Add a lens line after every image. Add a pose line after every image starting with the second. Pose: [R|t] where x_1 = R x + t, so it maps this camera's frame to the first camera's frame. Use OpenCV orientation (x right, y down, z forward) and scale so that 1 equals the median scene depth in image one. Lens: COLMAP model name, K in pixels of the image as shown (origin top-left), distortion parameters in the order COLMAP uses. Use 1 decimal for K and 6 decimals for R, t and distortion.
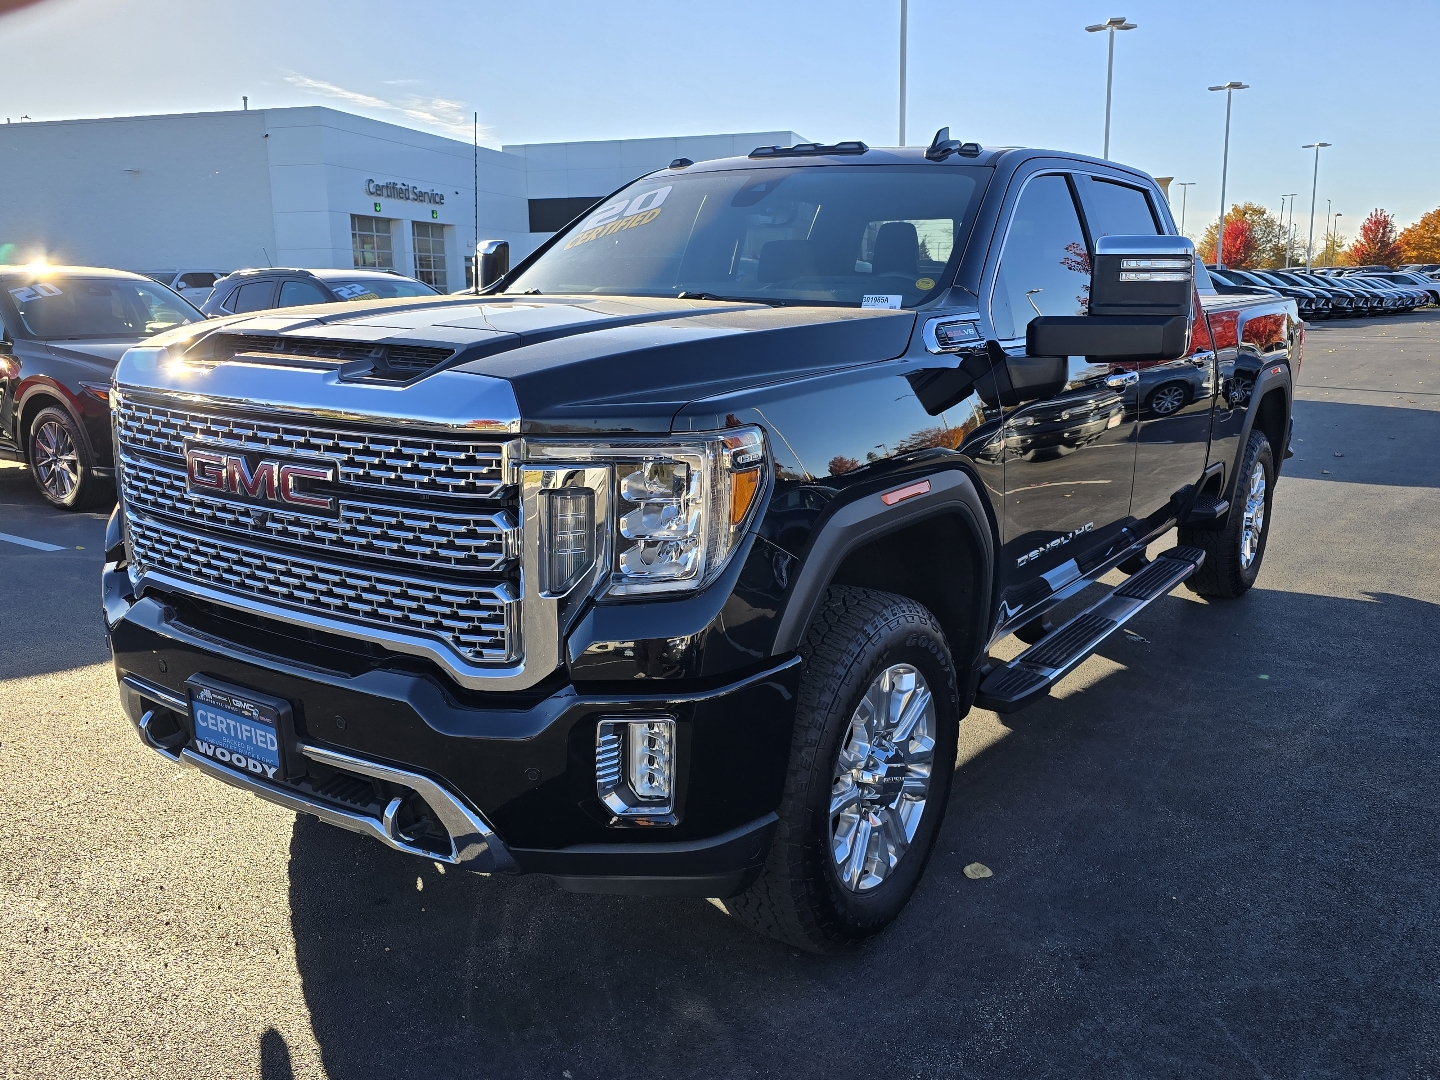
lens RADIAL K [[1225.3, 0, 712.2], [0, 1225.3, 533.3], [0, 0, 1]] dist [0.076218, -0.112060]
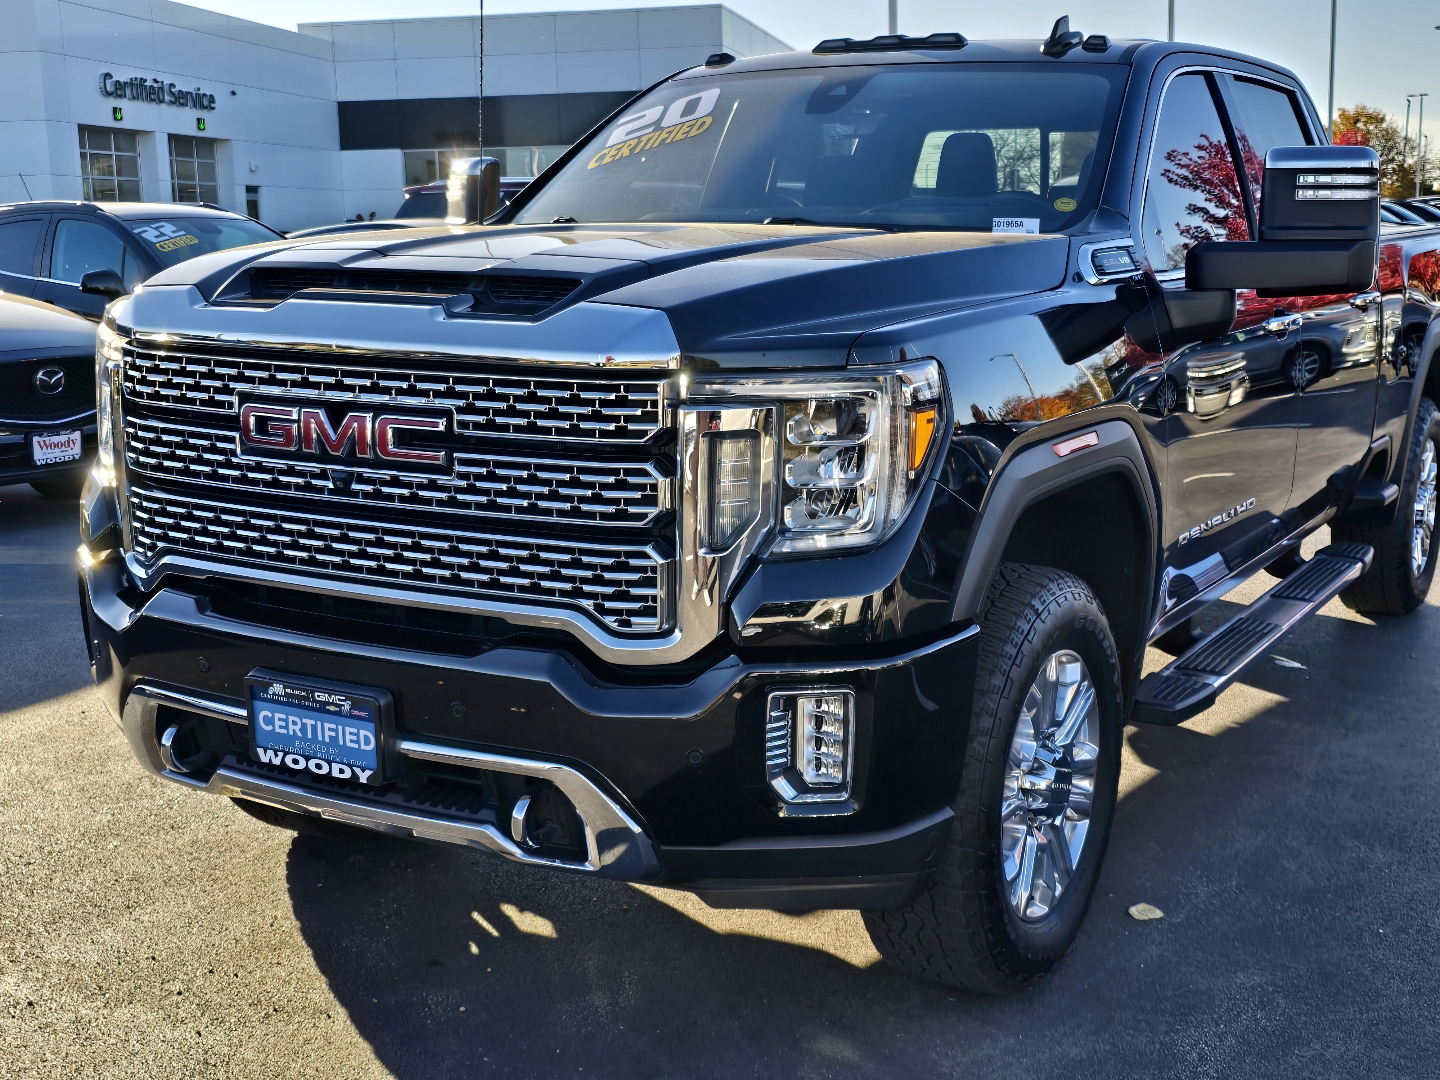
lens RADIAL K [[1814.3, 0, 720.0], [0, 1814.3, 540.0], [0, 0, 1]] dist [0.105883, -0.262240]
pose [[0.997595, -0.018686, 0.066746, -0.168656], [0.020598, 0.999394, -0.028061, 0.061892], [-0.066181, 0.029369, 0.997375, -0.240423]]
